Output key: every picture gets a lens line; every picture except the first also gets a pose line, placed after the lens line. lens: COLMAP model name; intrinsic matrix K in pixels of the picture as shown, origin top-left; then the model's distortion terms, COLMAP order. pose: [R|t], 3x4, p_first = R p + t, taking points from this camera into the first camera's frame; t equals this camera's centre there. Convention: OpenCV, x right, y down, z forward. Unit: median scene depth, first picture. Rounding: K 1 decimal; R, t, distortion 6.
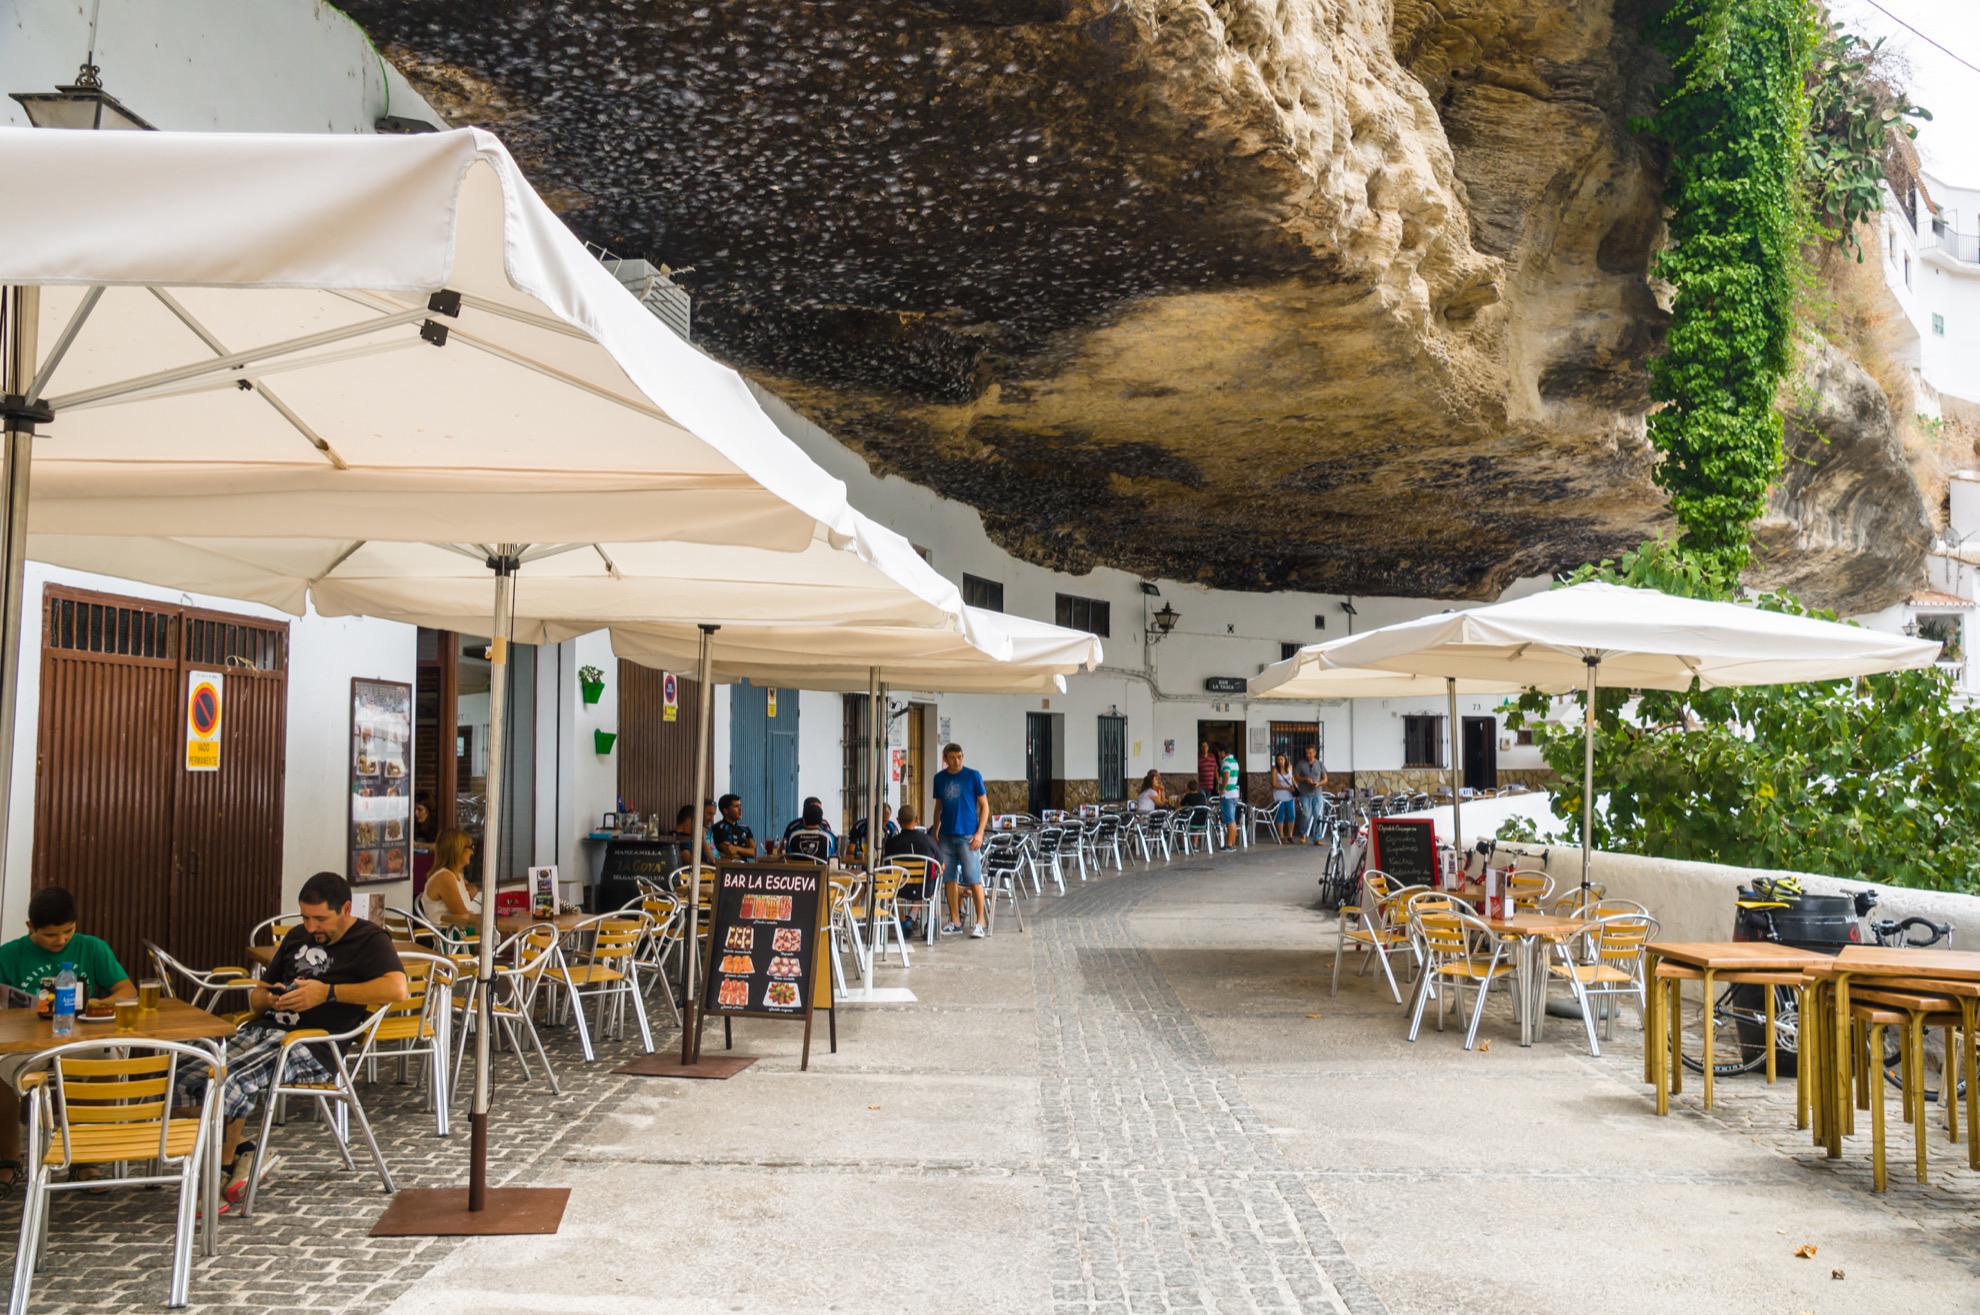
lens RADIAL K [[2042.2, 0, 990.0], [0, 2042.2, 657.5], [0, 0, 1]] dist [-0.101698, 0.000127]
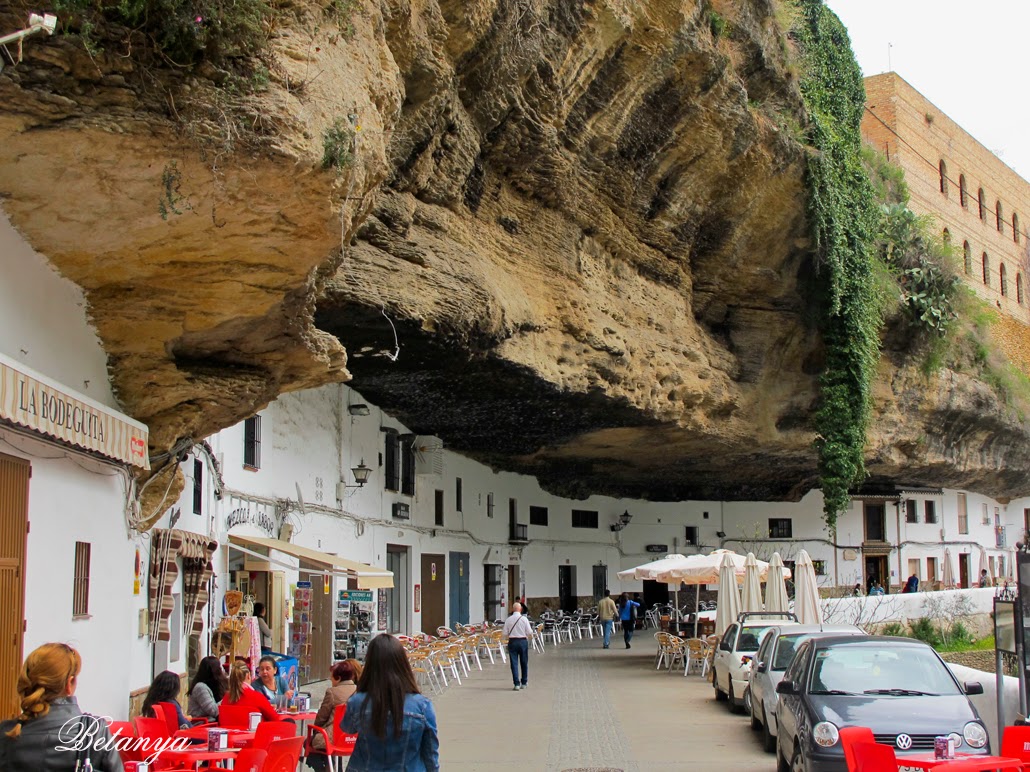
lens RADIAL K [[1589.5, 0, 515.0], [0, 1589.5, 386.0], [0, 0, 1]] dist [-0.139410, 0.140448]
pose [[0.999846, -0.010747, -0.013865, -0.003072], [0.009766, 0.997571, -0.068966, -0.044197], [0.014573, 0.068820, 0.997523, -0.649036]]
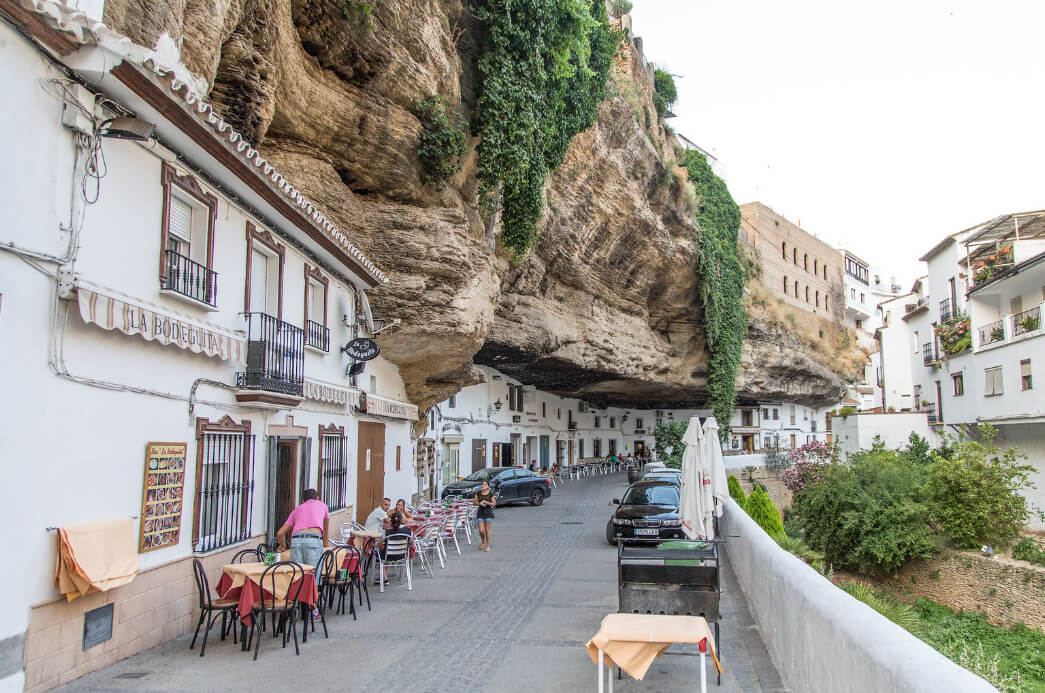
lens RADIAL K [[803.5, 0, 522.5], [0, 803.5, 346.5], [0, 0, 1]] dist [0.002975, 0.000650]
pose [[0.995628, -0.019116, -0.091429, 0.027017], [0.012961, 0.997639, -0.067445, -0.060942], [0.092502, 0.065965, 0.993525, -0.812809]]
